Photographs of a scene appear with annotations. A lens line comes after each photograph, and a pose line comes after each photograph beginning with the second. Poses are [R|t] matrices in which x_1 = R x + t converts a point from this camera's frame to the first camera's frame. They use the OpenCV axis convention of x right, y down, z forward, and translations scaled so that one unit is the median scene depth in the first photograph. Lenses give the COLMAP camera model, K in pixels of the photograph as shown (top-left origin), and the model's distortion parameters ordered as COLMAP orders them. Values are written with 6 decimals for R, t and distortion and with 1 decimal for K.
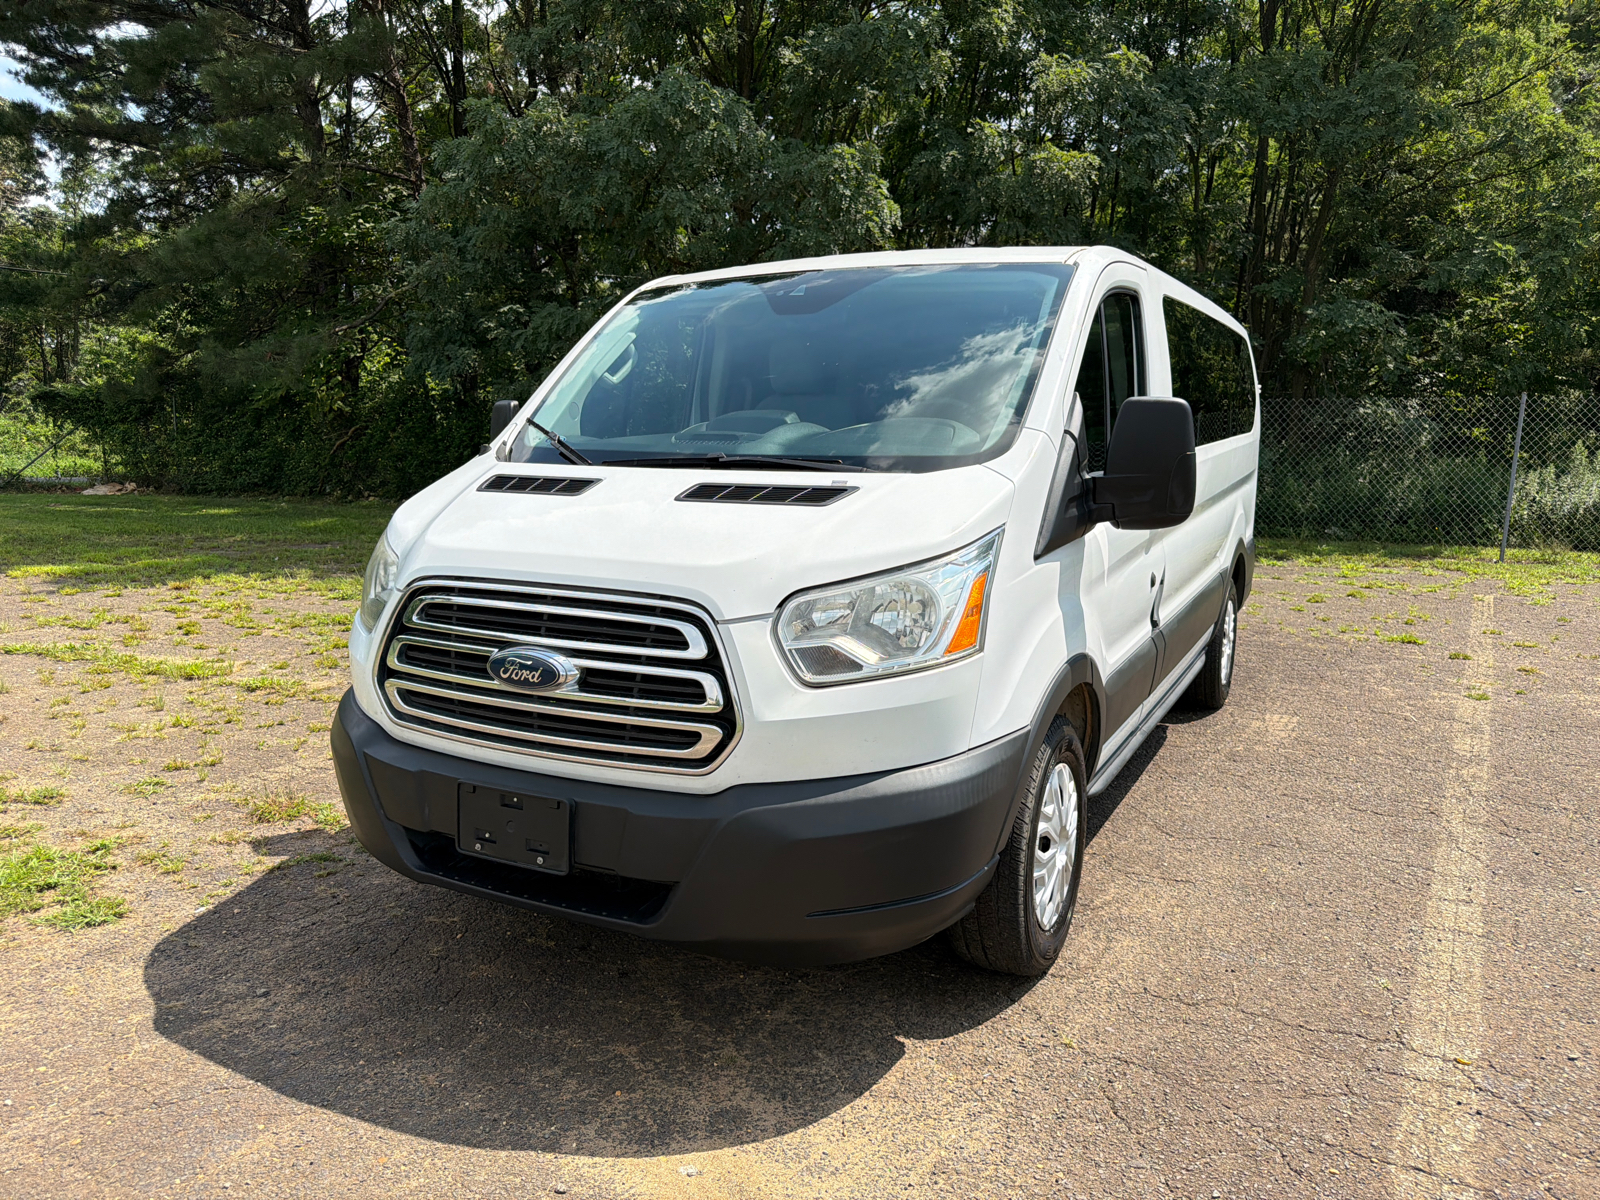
lens RADIAL K [[1180.2, 0, 811.9], [0, 1180.2, 571.3], [0, 0, 1]] dist [0.028568, -0.040693]
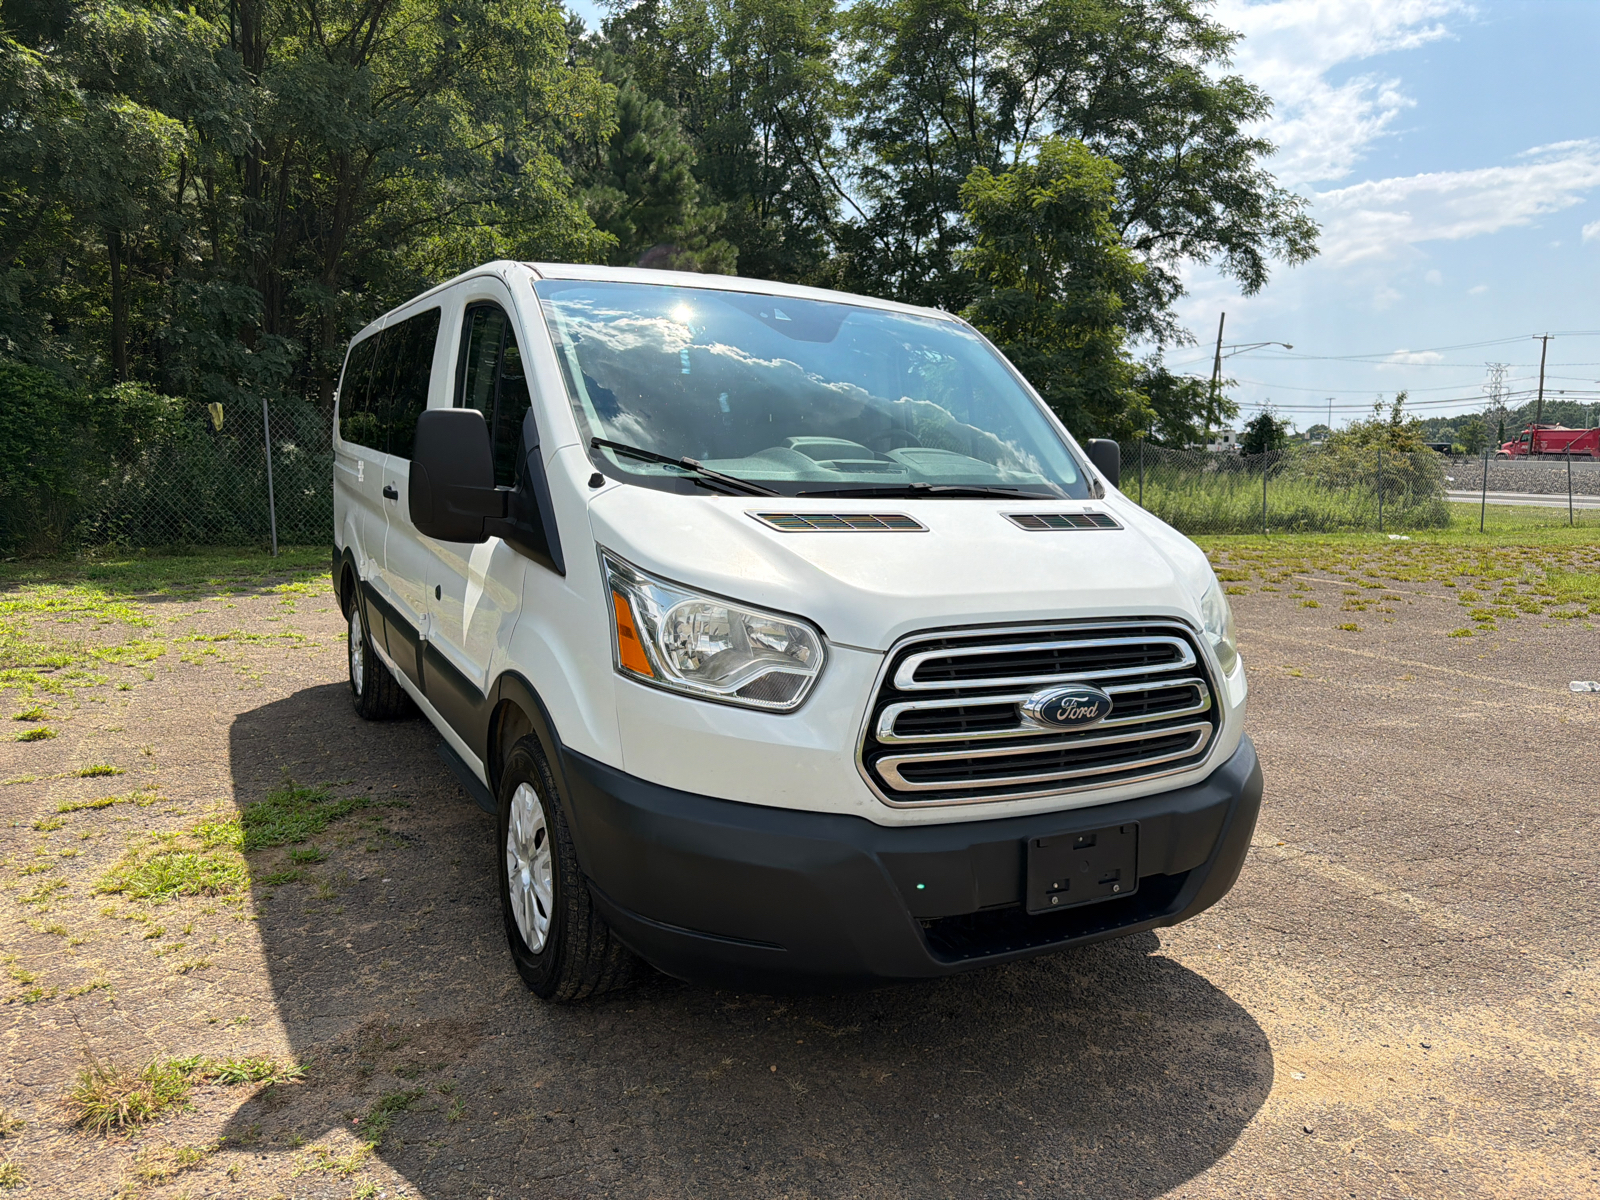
lens RADIAL K [[1155.2, 0, 790.3], [0, 1155.2, 603.2], [0, 0, 1]] dist [0.034620, -0.038657]
pose [[0.533033, -0.085864, 0.841726, -1.142776], [0.069660, 0.995913, 0.057480, -0.072992], [-0.843222, 0.027996, 0.536836, 0.661833]]
